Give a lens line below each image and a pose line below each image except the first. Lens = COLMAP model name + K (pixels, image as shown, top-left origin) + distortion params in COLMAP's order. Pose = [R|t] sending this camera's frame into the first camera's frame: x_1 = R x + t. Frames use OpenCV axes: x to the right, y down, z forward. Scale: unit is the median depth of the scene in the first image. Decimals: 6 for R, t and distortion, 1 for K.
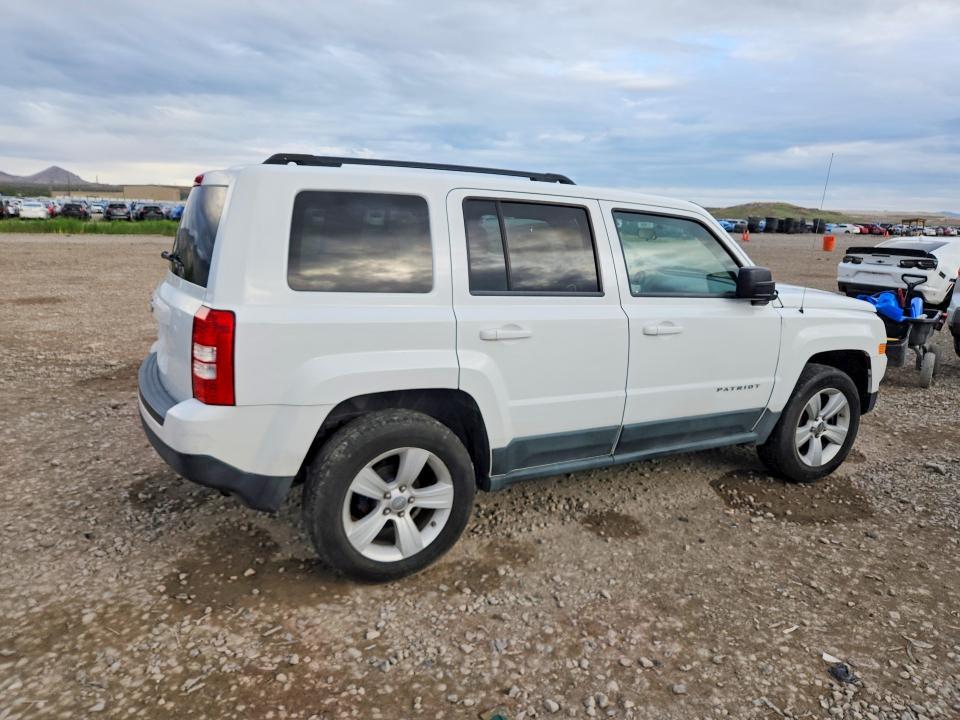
lens RADIAL K [[726.2, 0, 473.9], [0, 726.2, 359.1], [0, 0, 1]] dist [0.055801, -0.065221]
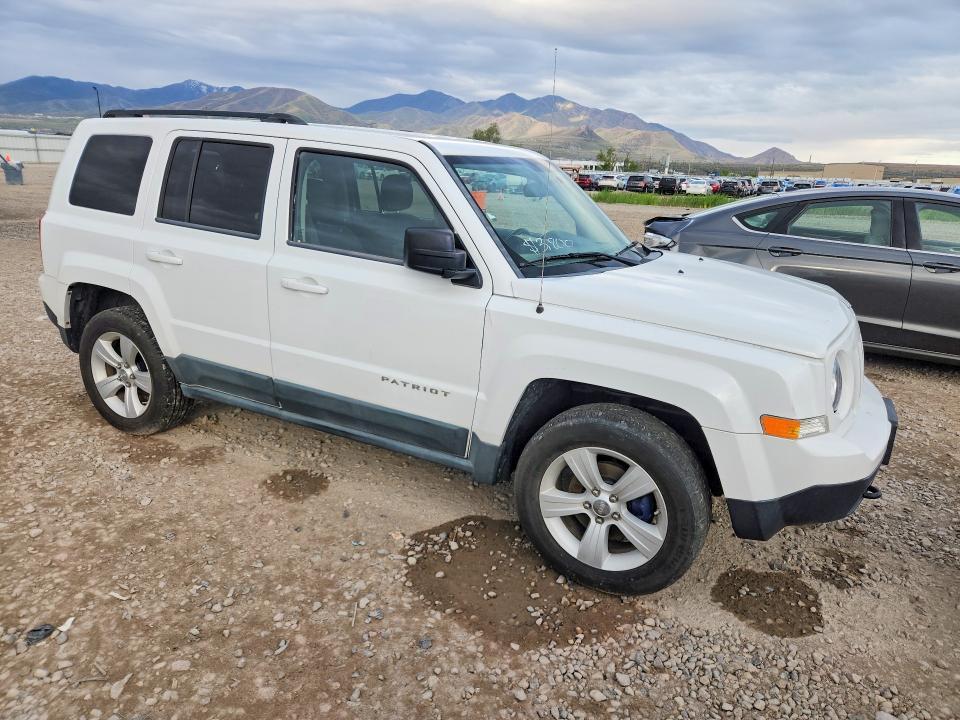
lens RADIAL K [[708.9, 0, 478.3], [0, 708.9, 385.5], [0, 0, 1]] dist [0.065370, -0.061435]
pose [[0.492514, 0.242263, -0.835906, 1.134338], [-0.194070, 0.966863, 0.165872, -0.109749], [0.848391, 0.080530, 0.523210, 0.742314]]
